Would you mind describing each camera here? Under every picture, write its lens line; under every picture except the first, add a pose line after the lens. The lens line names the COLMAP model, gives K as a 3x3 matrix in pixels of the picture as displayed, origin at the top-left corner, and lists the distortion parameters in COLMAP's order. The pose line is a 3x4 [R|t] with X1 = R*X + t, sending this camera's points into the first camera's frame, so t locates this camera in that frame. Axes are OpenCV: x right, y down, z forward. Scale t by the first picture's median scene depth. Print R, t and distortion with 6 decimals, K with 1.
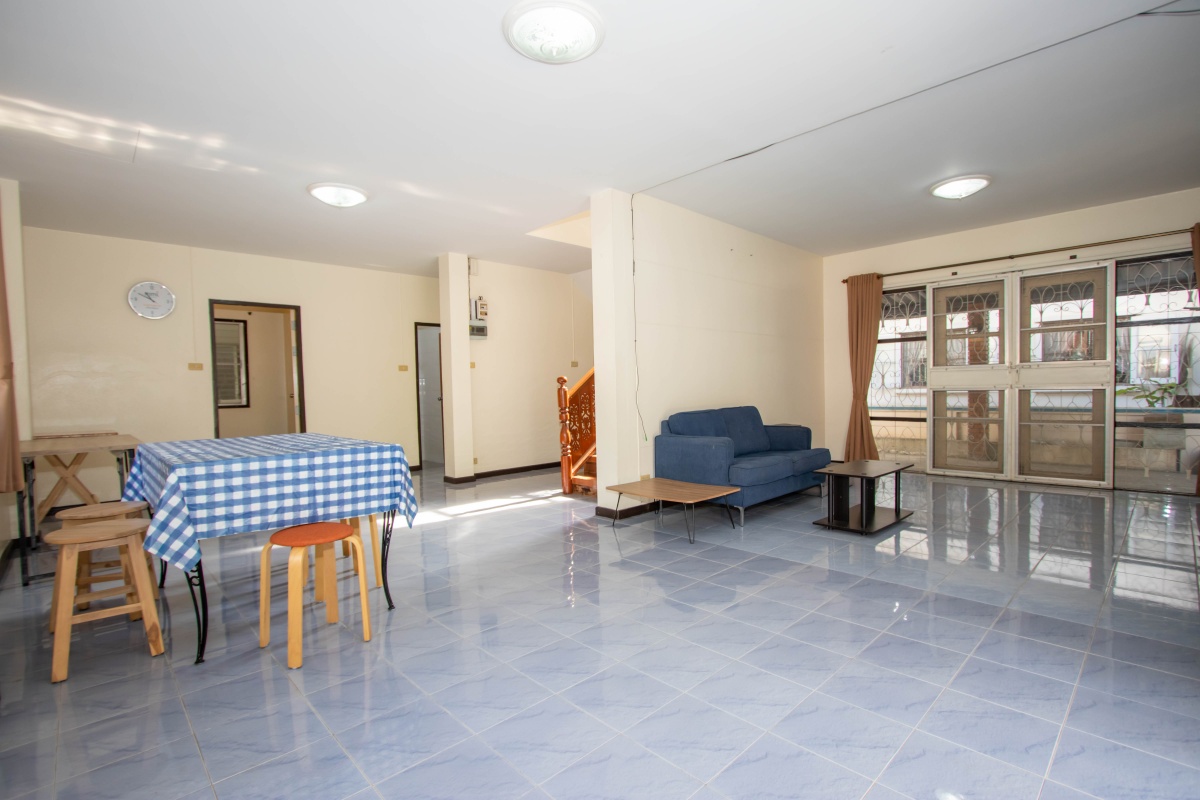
lens RADIAL K [[554.9, 0, 603.8], [0, 554.9, 402.0], [0, 0, 1]] dist [-0.018851, 0.001983]
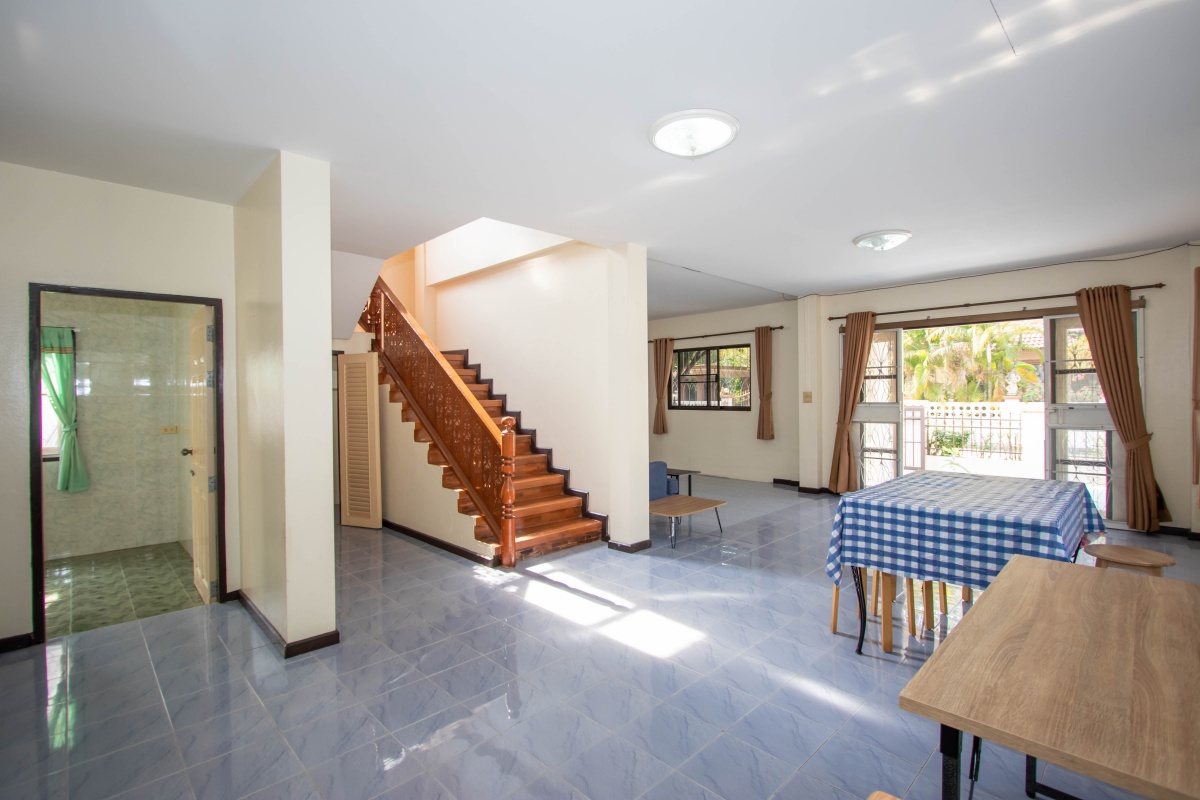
lens RADIAL K [[554.9, 0, 603.8], [0, 554.9, 397.4], [0, 0, 1]] dist [-0.018851, 0.001983]
pose [[-0.001088, 0.013379, 0.999910, -1.289947], [0.038342, 0.999176, -0.013328, -0.086243], [-0.999264, 0.038324, -0.001600, 1.302774]]
